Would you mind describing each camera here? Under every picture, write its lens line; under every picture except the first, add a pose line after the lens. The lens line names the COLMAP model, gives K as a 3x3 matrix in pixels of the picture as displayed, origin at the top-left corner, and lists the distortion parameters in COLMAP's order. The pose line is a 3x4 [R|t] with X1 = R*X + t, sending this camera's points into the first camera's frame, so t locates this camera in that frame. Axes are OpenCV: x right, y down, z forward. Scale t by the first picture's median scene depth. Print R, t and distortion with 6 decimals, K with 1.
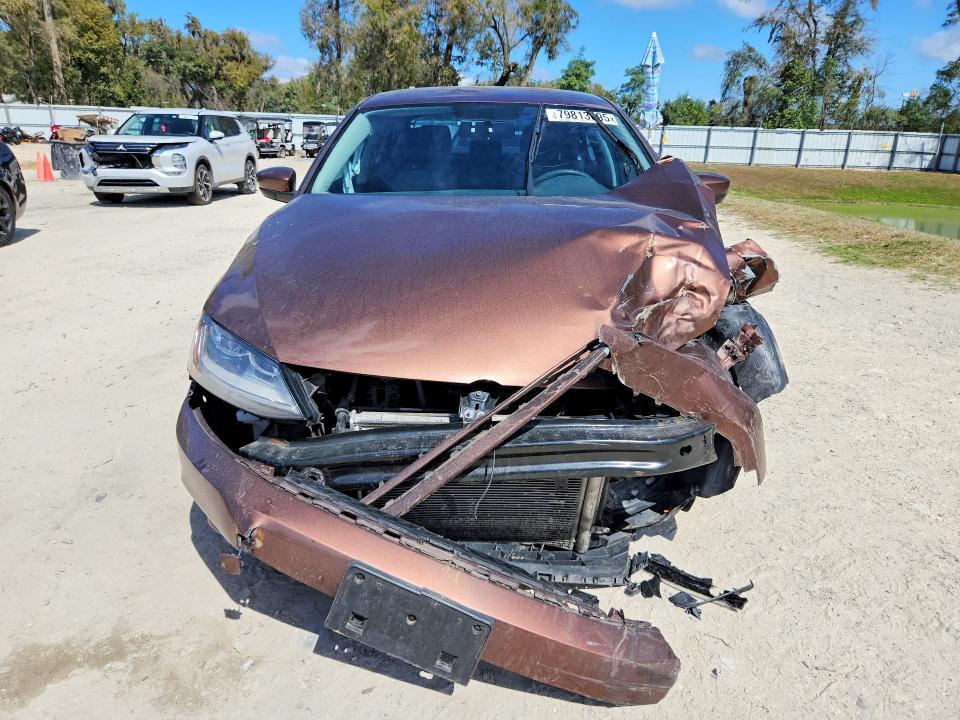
lens RADIAL K [[710.2, 0, 480.0], [0, 710.2, 360.0], [0, 0, 1]] dist [0.004411, -0.003244]
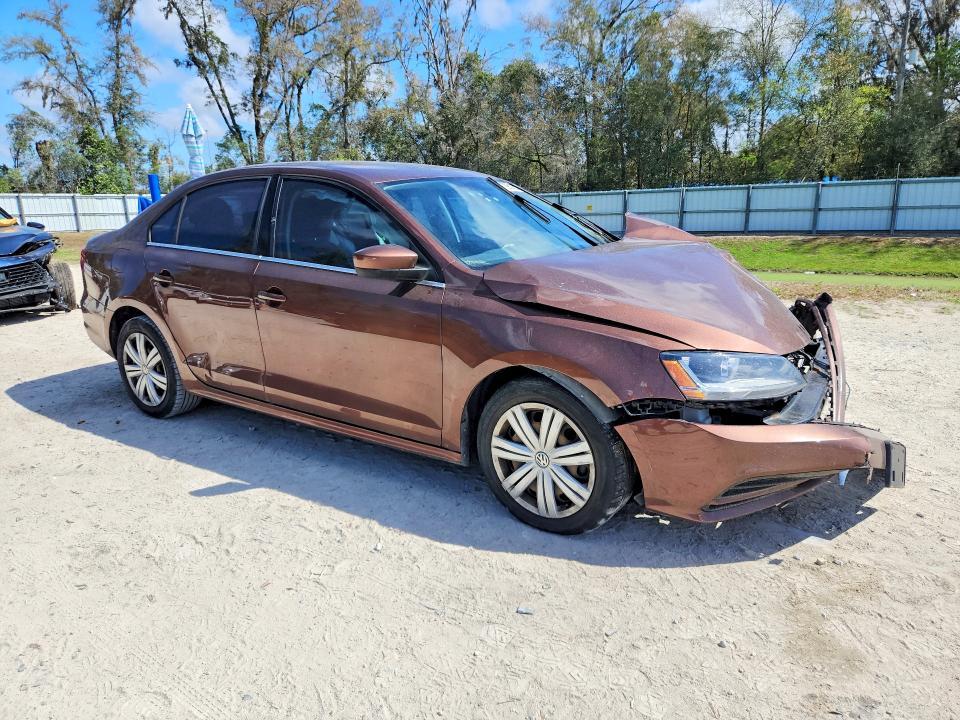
lens RADIAL K [[710.2, 0, 480.0], [0, 710.2, 360.0], [0, 0, 1]] dist [0.004411, -0.003244]
pose [[0.504382, -0.218068, 0.835491, -0.184731], [0.286025, 0.955153, 0.076629, -0.028674], [-0.814732, 0.200321, 0.544135, 0.074142]]
